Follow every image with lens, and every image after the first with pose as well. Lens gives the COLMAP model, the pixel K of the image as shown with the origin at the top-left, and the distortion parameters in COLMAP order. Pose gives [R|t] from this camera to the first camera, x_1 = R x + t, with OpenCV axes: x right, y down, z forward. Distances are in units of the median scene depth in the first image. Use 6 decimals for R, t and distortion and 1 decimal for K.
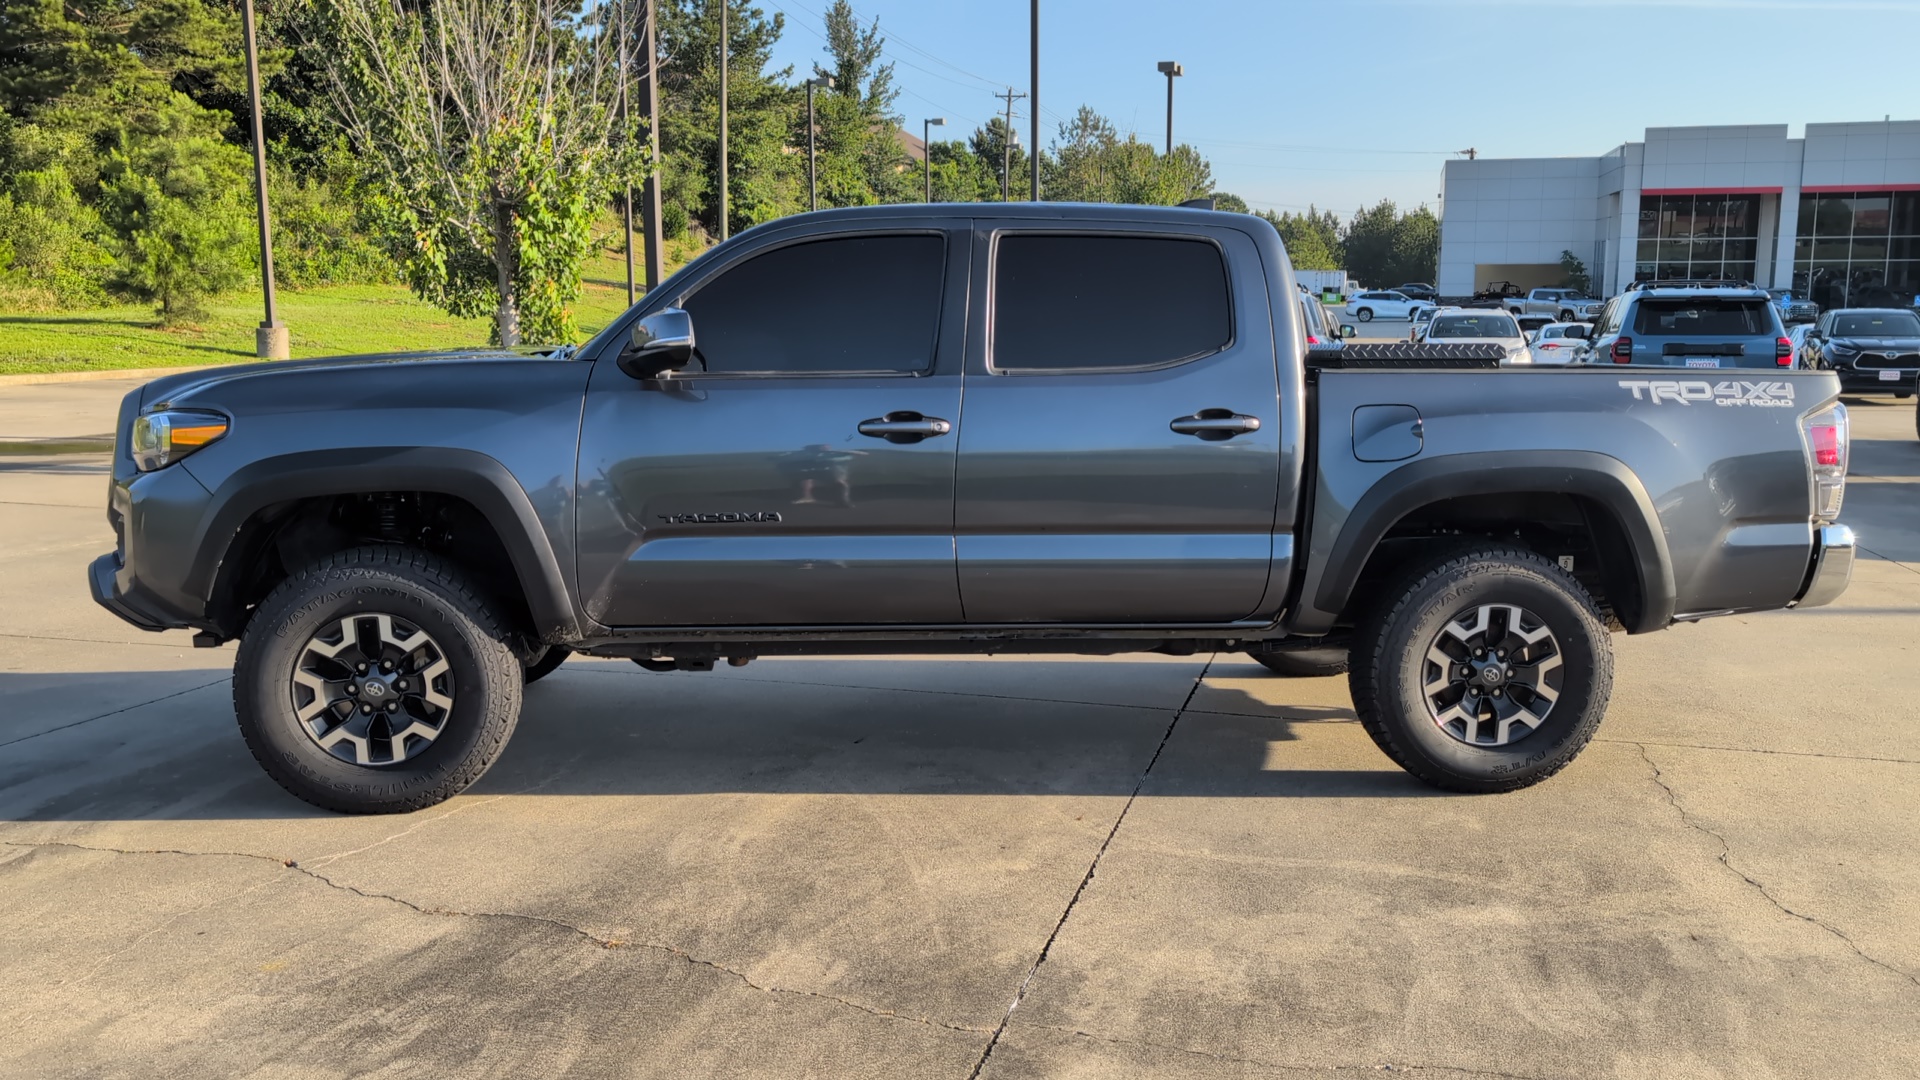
lens RADIAL K [[1594.5, 0, 960.0], [0, 1594.5, 540.0], [0, 0, 1]] dist [0.055404, -0.064947]
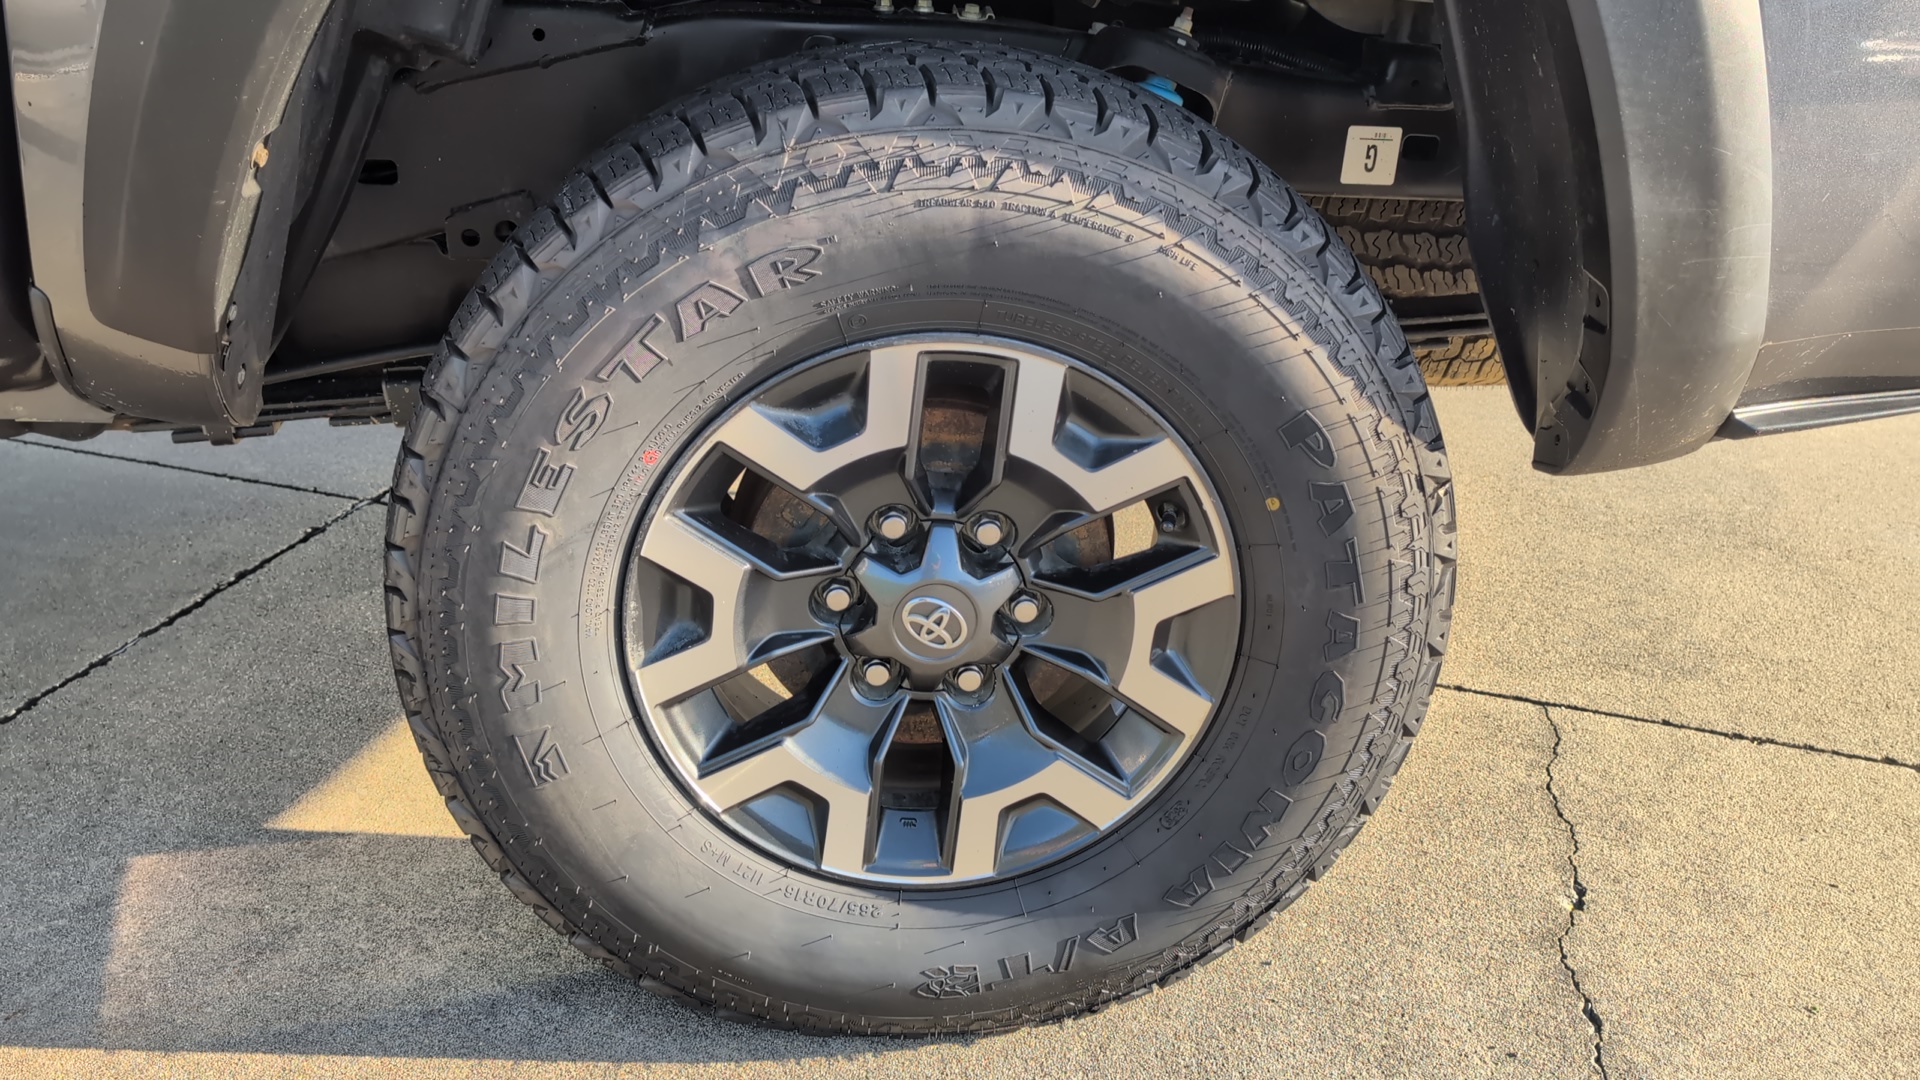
lens RADIAL K [[1594.5, 0, 960.0], [0, 1594.5, 540.0], [0, 0, 1]] dist [0.055404, -0.064947]
pose [[0.998881, 0.047189, 0.003252, 0.332866], [-0.046254, 0.960070, 0.275911, 0.005824], [0.009898, -0.275753, 0.961178, 0.771794]]
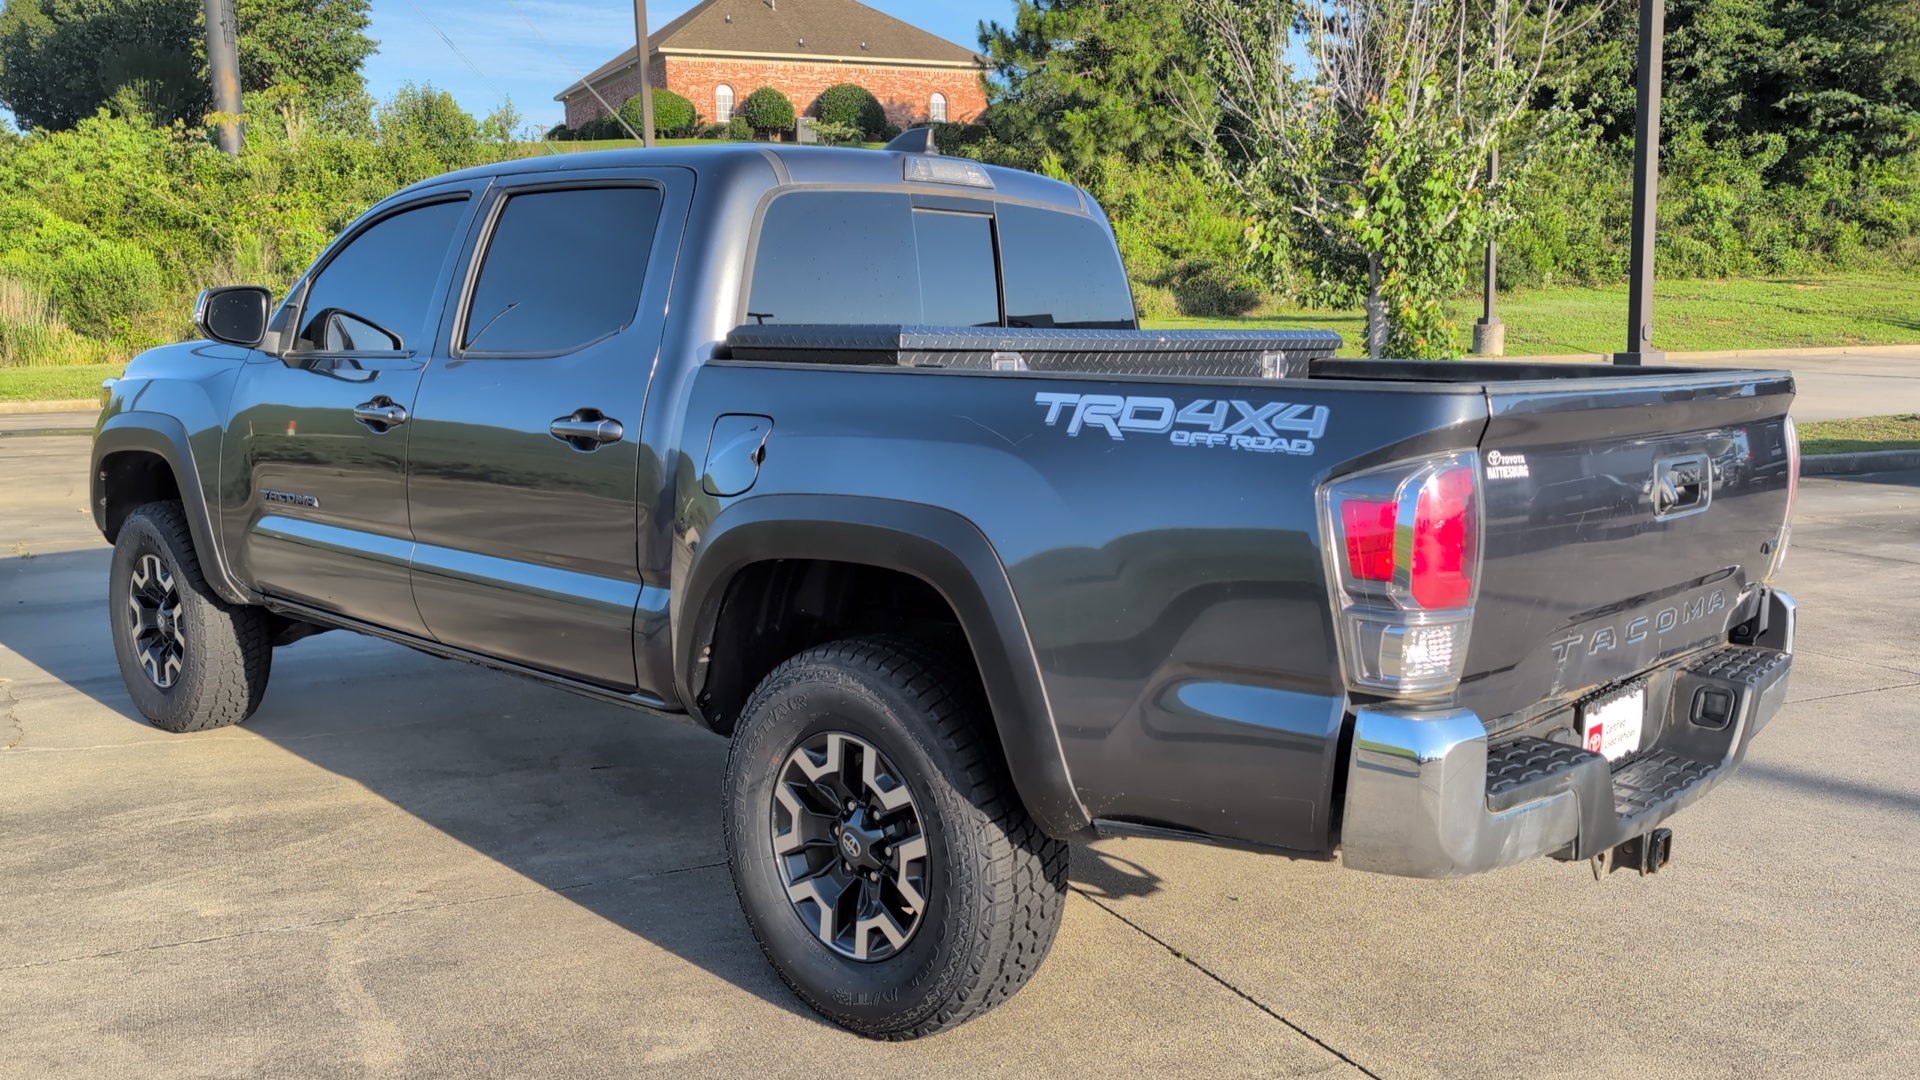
lens RADIAL K [[1594.5, 0, 960.0], [0, 1594.5, 540.0], [0, 0, 1]] dist [0.055404, -0.064947]
pose [[0.667542, 0.098155, -0.738074, 0.816002], [-0.097398, 0.994266, 0.044135, -0.068540], [0.738174, 0.042425, 0.673275, 0.597461]]
